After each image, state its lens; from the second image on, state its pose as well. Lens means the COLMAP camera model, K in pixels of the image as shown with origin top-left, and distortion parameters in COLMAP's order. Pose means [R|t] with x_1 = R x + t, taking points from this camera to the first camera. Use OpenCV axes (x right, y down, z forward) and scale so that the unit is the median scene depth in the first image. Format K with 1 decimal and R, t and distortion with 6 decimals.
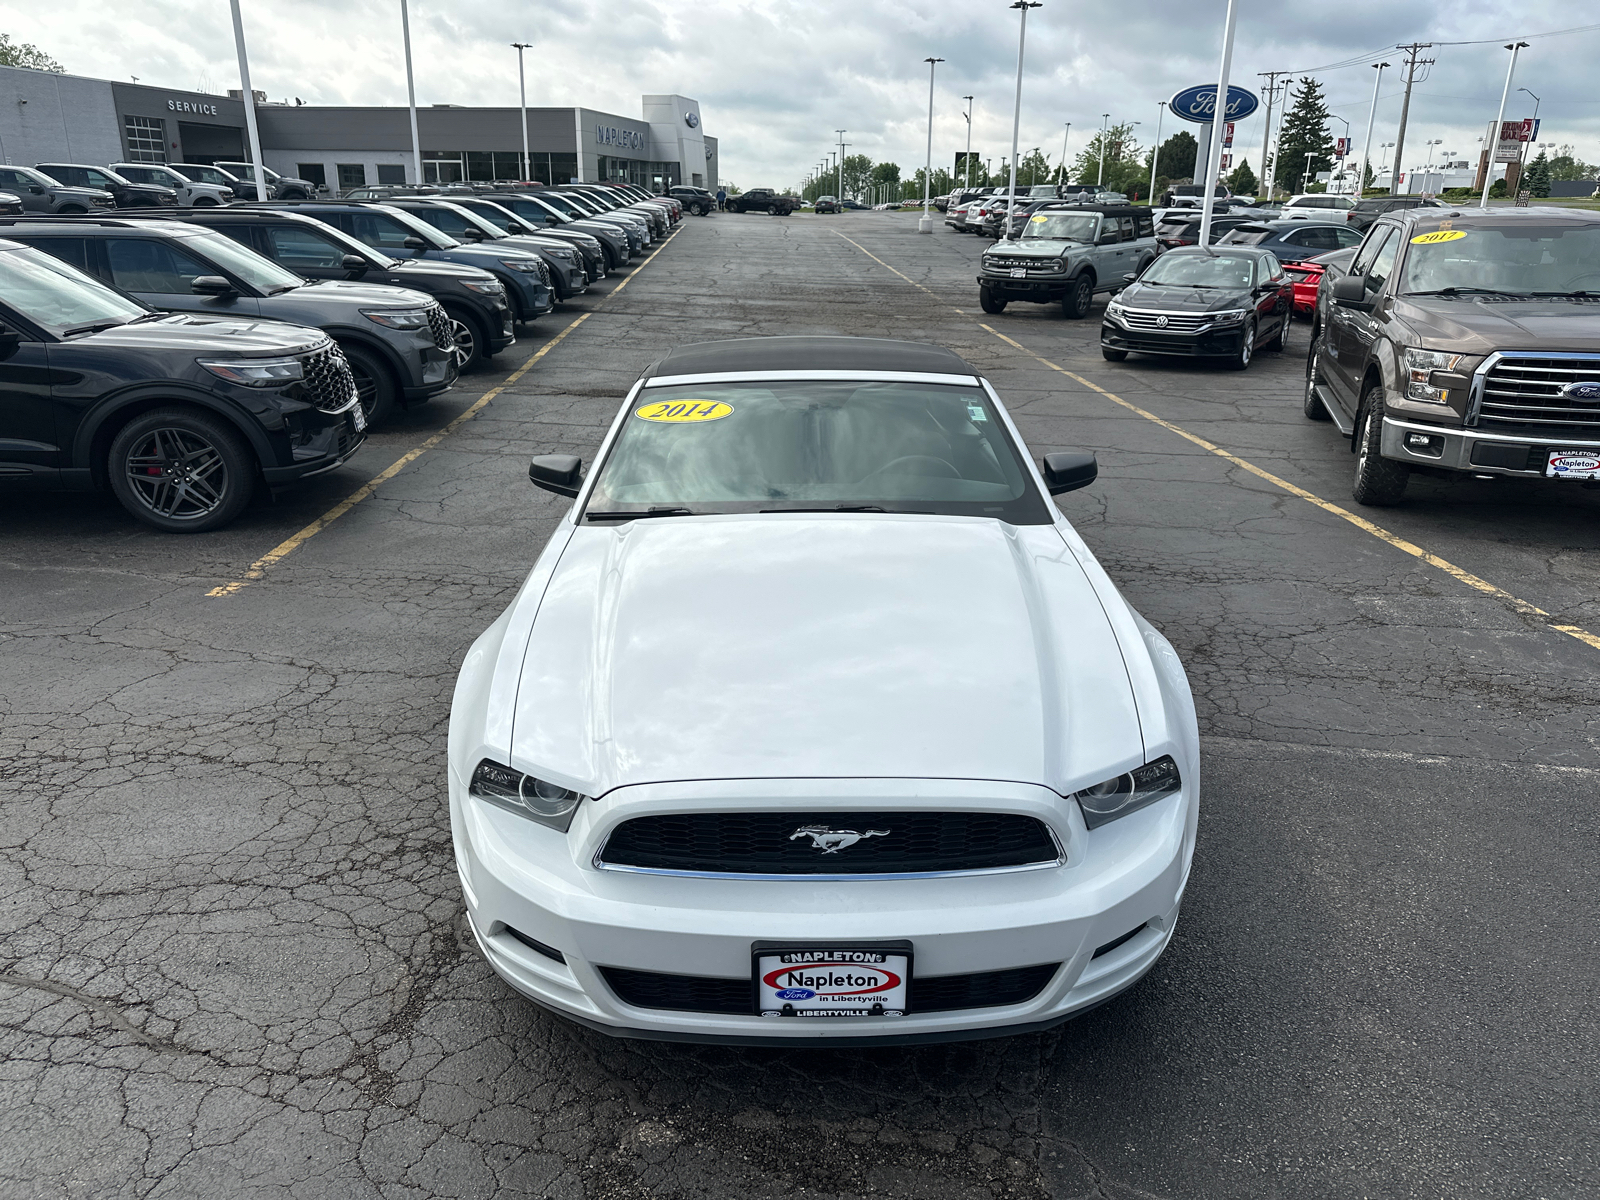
lens RADIAL K [[1189.5, 0, 818.4], [0, 1189.5, 610.1], [0, 0, 1]] dist [0.047110, -0.064315]
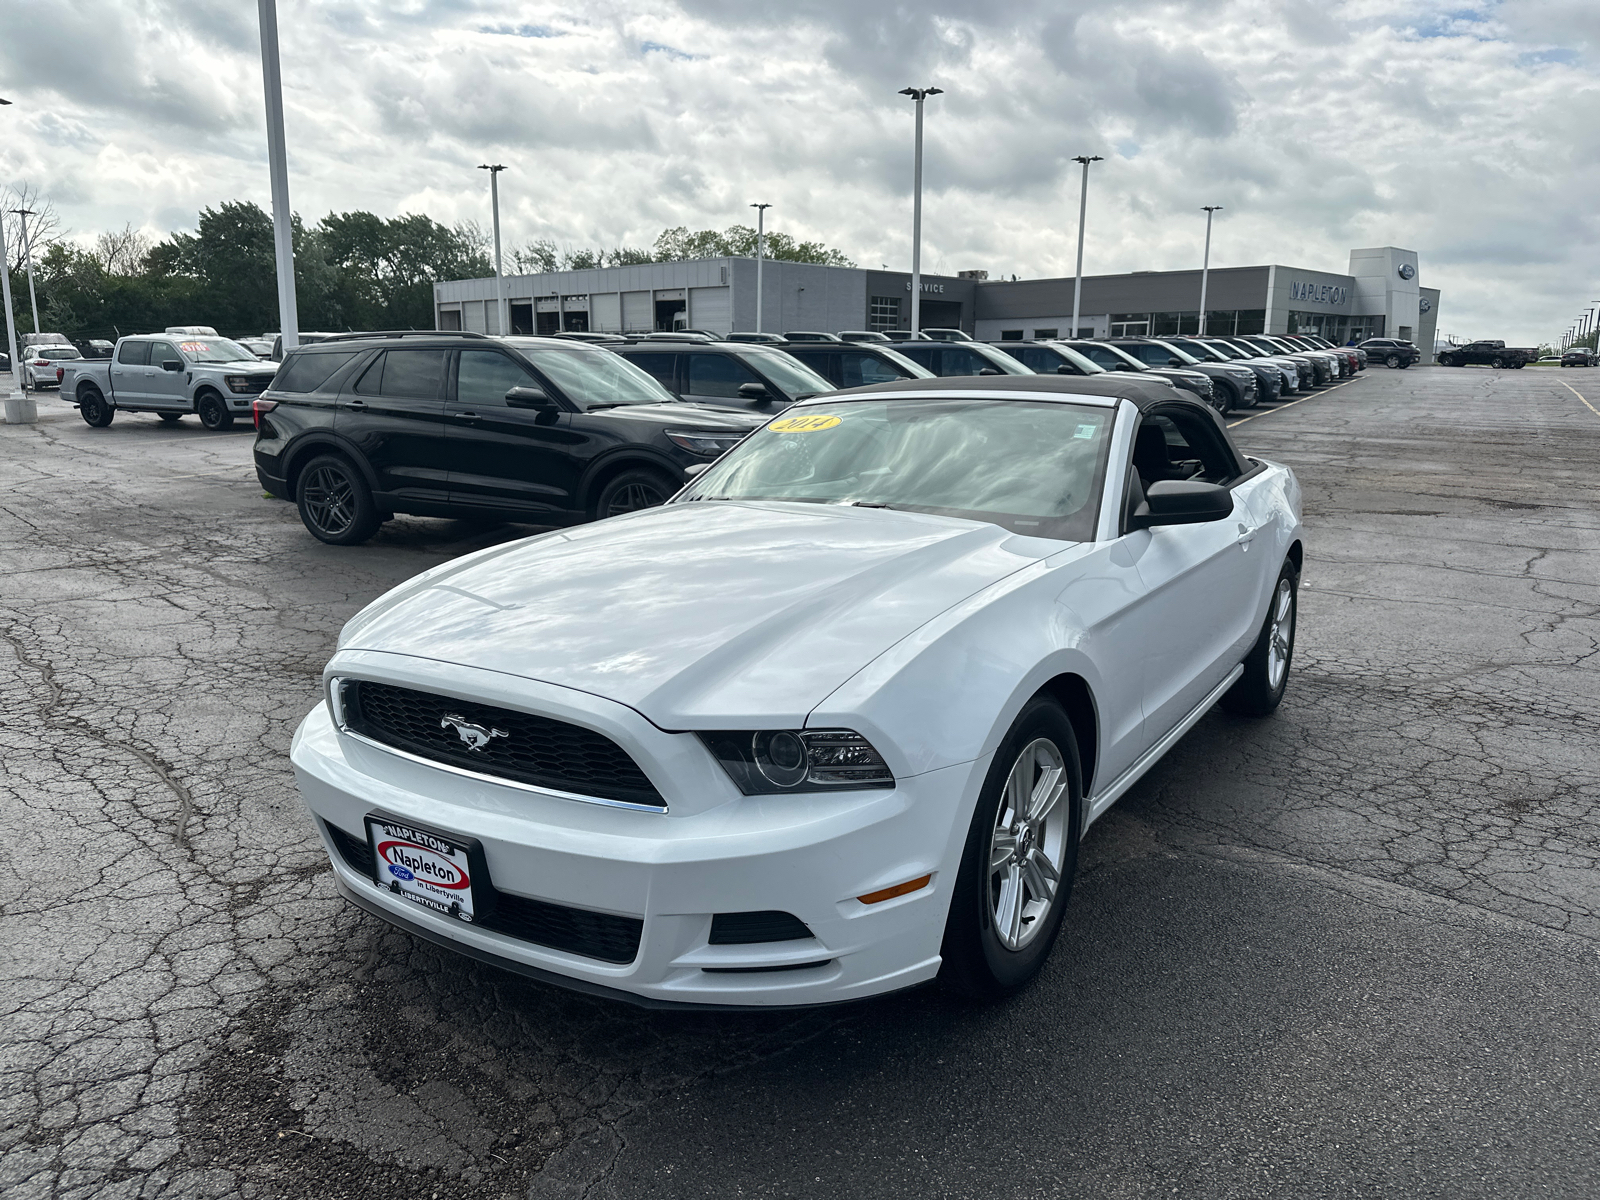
lens RADIAL K [[1189.5, 0, 818.4], [0, 1189.5, 610.1], [0, 0, 1]] dist [0.047110, -0.064315]
pose [[0.812350, 0.096159, -0.575187, 0.668517], [-0.178684, 0.979915, -0.088539, 0.103328], [0.555120, 0.174702, 0.813216, 0.263233]]
